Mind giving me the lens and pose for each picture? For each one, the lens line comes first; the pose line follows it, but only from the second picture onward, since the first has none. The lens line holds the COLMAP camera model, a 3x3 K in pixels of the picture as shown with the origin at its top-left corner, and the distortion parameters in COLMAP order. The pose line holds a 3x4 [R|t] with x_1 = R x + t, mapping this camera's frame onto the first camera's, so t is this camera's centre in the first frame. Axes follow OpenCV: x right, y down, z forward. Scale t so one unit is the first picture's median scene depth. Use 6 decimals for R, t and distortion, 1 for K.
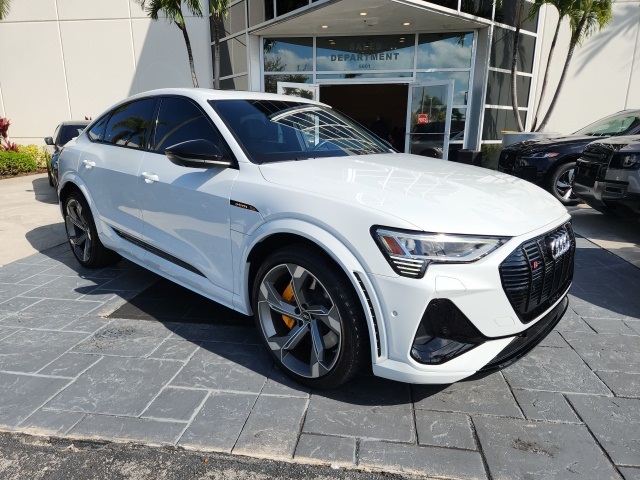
lens RADIAL K [[429.5, 0, 325.4], [0, 429.5, 236.0], [0, 0, 1]] dist [0.074009, -0.064240]
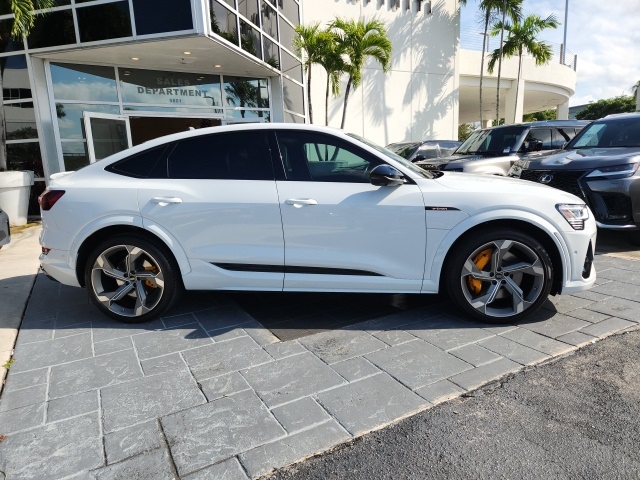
lens RADIAL K [[419.1, 0, 334.3], [0, 419.1, 227.8], [0, 0, 1]] dist [0.072892, -0.057474]
pose [[0.790959, -0.127676, 0.598400, -1.126744], [0.178970, 0.983492, -0.026720, -0.031901], [-0.585110, 0.128230, 0.800752, 0.126835]]
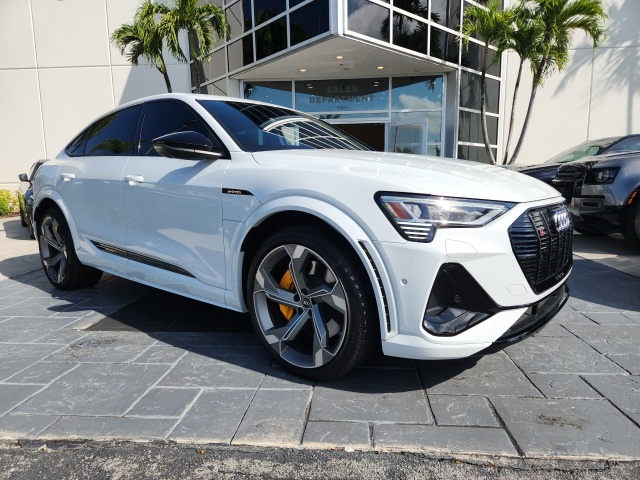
lens RADIAL K [[427.0, 0, 329.4], [0, 427.0, 237.7], [0, 0, 1]] dist [0.073513, -0.060512]
pose [[0.997956, -0.026462, 0.058166, -0.038088], [0.032475, 0.993944, -0.104982, 0.122962], [-0.055035, 0.106657, 0.992772, 0.047781]]
